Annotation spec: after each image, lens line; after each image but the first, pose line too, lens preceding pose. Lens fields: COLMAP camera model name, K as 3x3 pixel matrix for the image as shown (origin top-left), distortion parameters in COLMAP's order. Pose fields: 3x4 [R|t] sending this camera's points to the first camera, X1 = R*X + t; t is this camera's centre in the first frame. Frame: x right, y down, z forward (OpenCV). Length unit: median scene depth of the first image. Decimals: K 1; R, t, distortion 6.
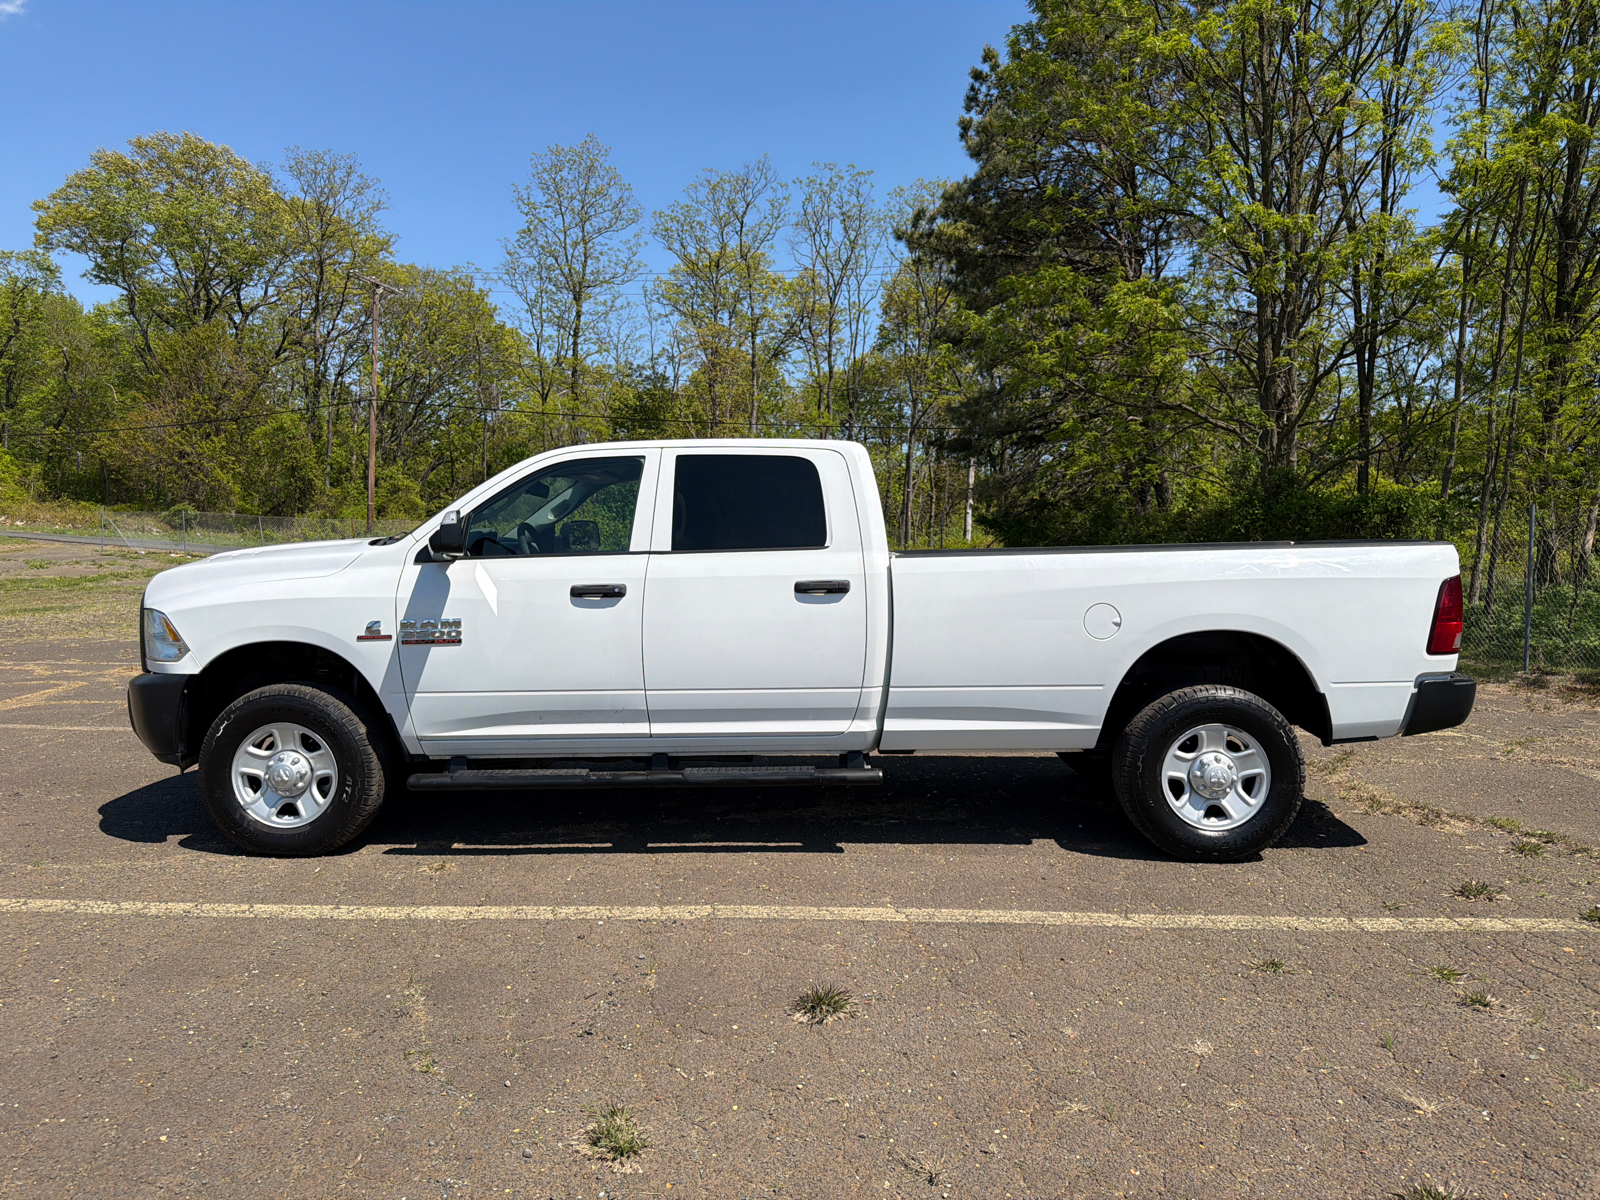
lens RADIAL K [[1118.9, 0, 798.0], [0, 1118.9, 620.2], [0, 0, 1]] dist [0.094051, -0.138038]
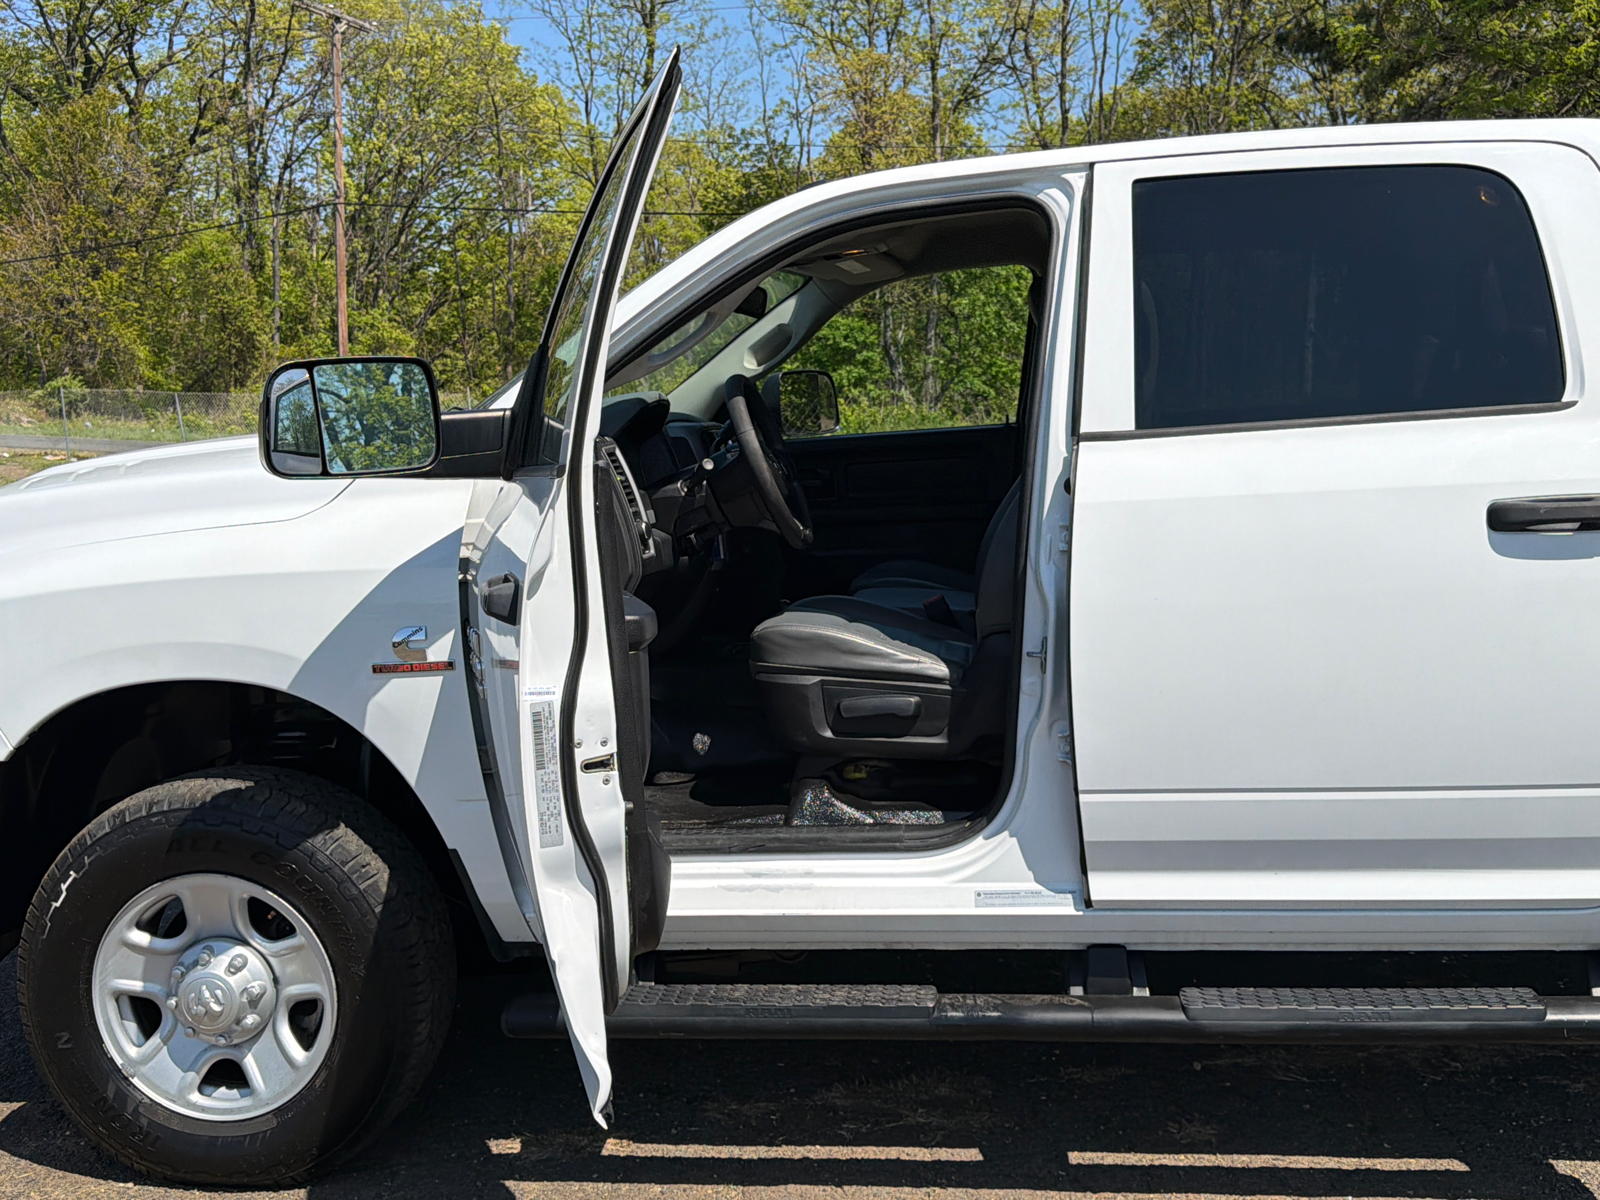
lens RADIAL K [[1552.4, 0, 748.6], [0, 1552.4, 627.7], [0, 0, 1]] dist [0.158744, -0.256720]
pose [[0.993917, -0.017158, -0.108791, -0.051588], [0.024425, 0.997532, 0.065824, -0.009004], [0.107393, -0.068081, 0.991883, 0.122315]]
